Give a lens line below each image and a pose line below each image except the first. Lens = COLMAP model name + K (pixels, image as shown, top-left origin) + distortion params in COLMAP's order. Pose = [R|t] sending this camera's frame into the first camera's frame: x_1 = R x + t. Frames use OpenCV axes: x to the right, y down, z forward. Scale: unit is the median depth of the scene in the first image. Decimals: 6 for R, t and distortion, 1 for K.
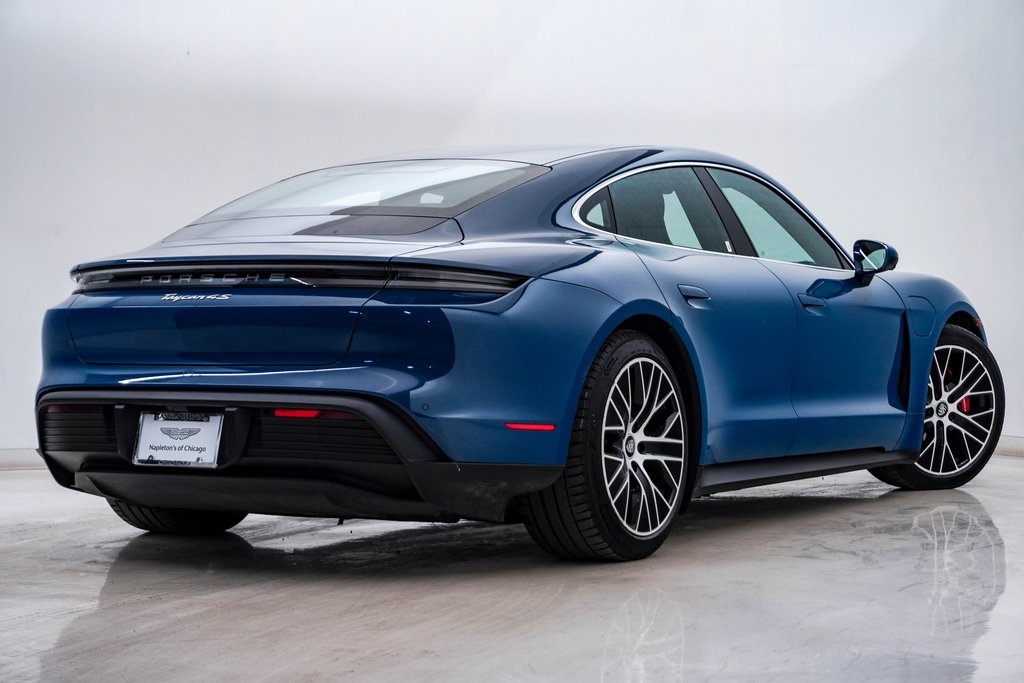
lens RADIAL K [[2172.9, 0, 511.6], [0, 2172.9, 343.3], [0, 0, 1]] dist [0.012916, 0.000000]
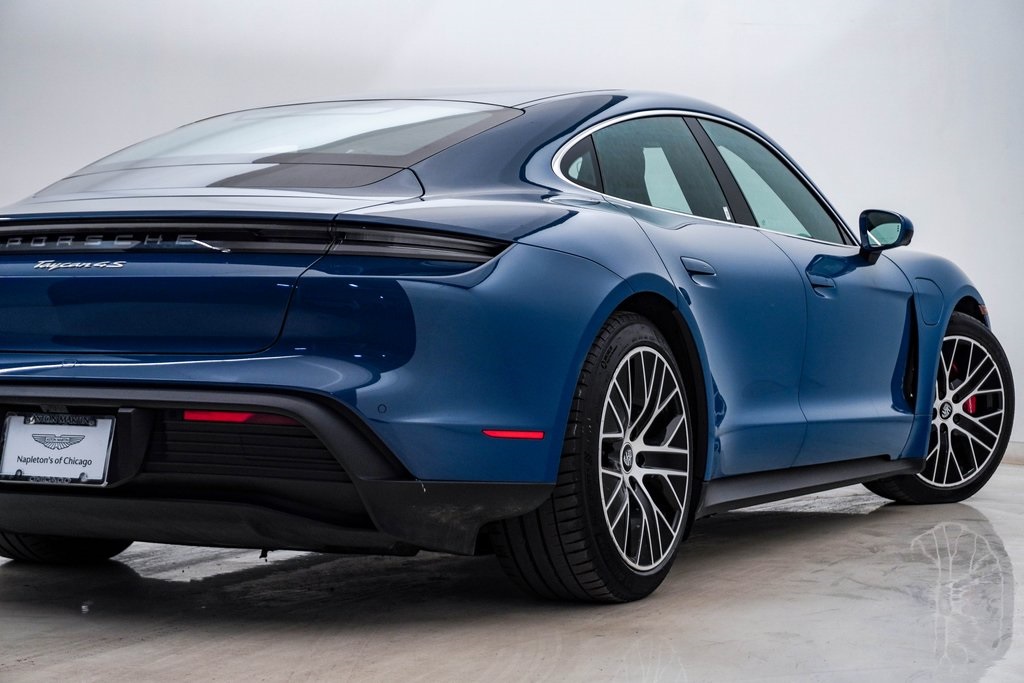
lens RADIAL K [[2172.9, 0, 514.4], [0, 2172.9, 344.9], [0, 0, 1]] dist [0.012916, 0.000000]
pose [[0.997845, 0.005302, 0.065394, -0.040690], [-0.005504, 0.999981, 0.002904, 0.004060], [-0.065378, -0.003258, 0.997855, 0.215601]]
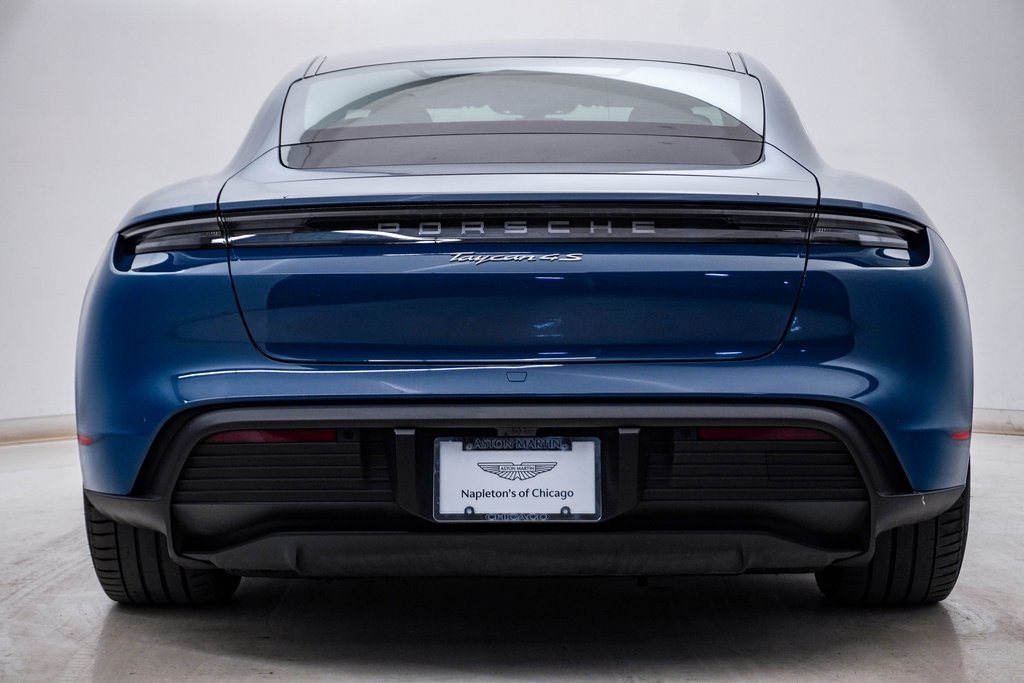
lens RADIAL K [[2172.9, 0, 513.2], [0, 2172.9, 349.7], [0, 0, 1]] dist [0.012916, 0.000000]
pose [[0.869606, -0.023416, 0.493190, -0.456528], [0.010005, 0.999505, 0.029814, -0.012803], [-0.493645, -0.020992, 0.869410, 0.432939]]
